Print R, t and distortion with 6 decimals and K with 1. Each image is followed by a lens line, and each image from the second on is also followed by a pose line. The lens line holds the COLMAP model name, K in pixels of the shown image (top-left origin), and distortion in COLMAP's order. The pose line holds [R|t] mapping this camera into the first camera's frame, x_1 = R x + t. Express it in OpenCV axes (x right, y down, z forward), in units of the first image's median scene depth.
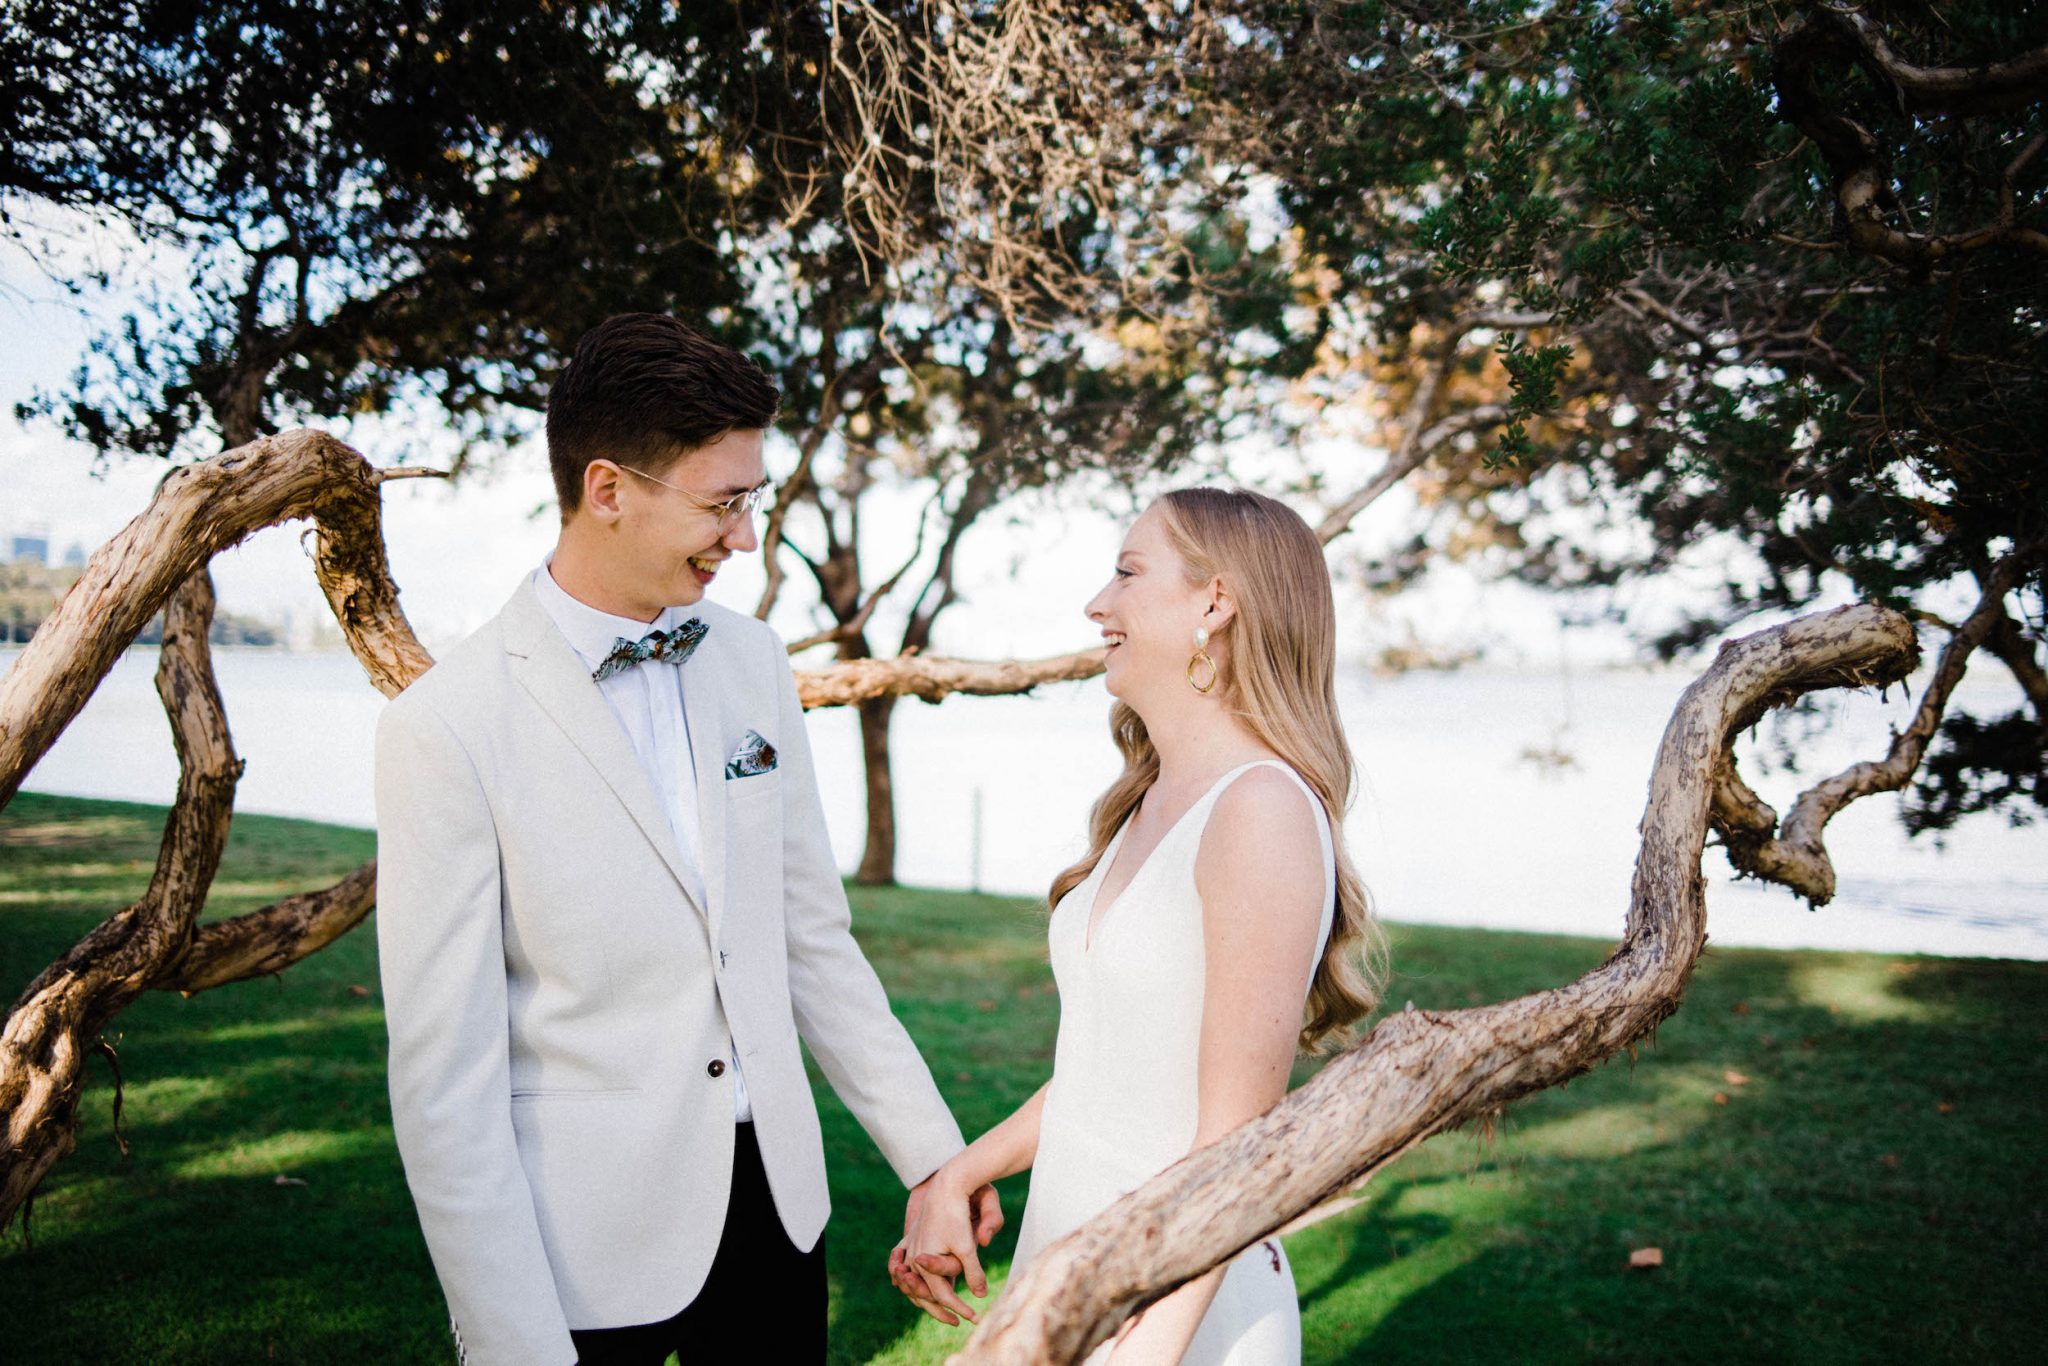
lens RADIAL K [[1861.2, 0, 1015.6], [0, 1861.2, 674.3], [0, 0, 1]] dist [-0.013754, 0.000000]
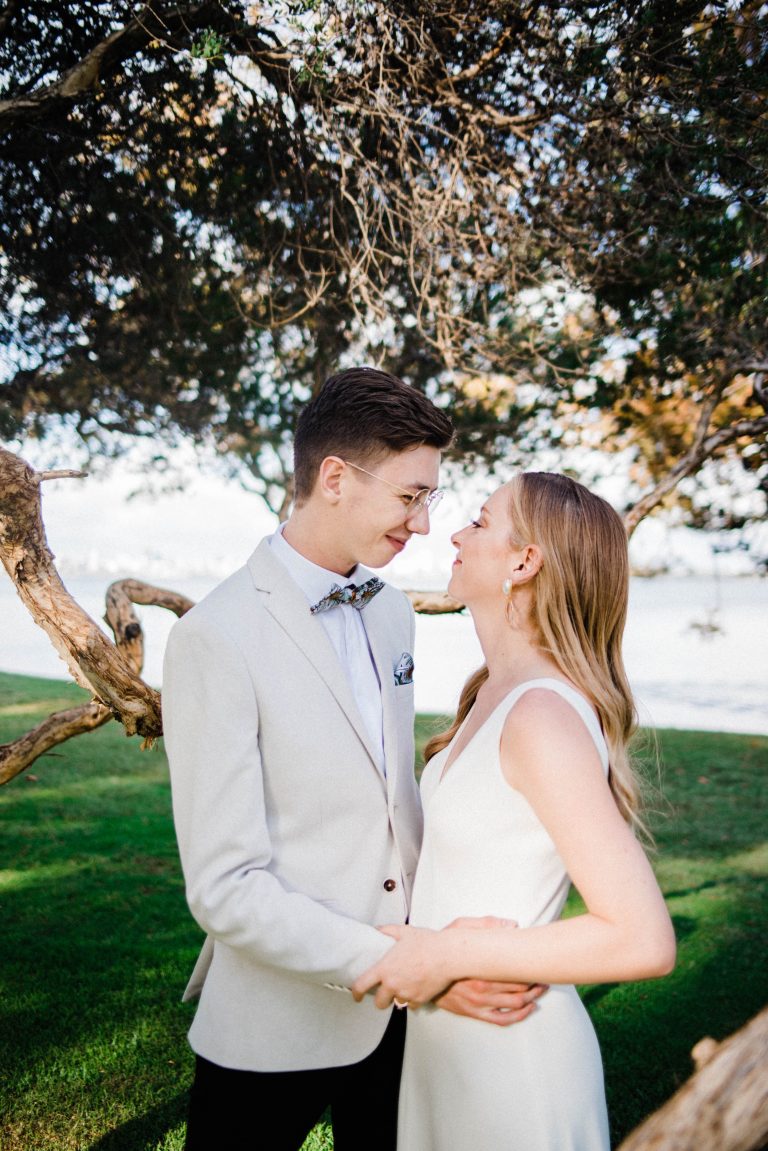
lens RADIAL K [[1046.0, 0, 390.8], [0, 1046.0, 578.3], [0, 0, 1]] dist [-0.013754, 0.000000]
pose [[0.999897, -0.012692, -0.006649, -0.034488], [0.012663, 0.999910, -0.004420, -0.011117], [0.006705, 0.004335, 0.999968, 0.101477]]
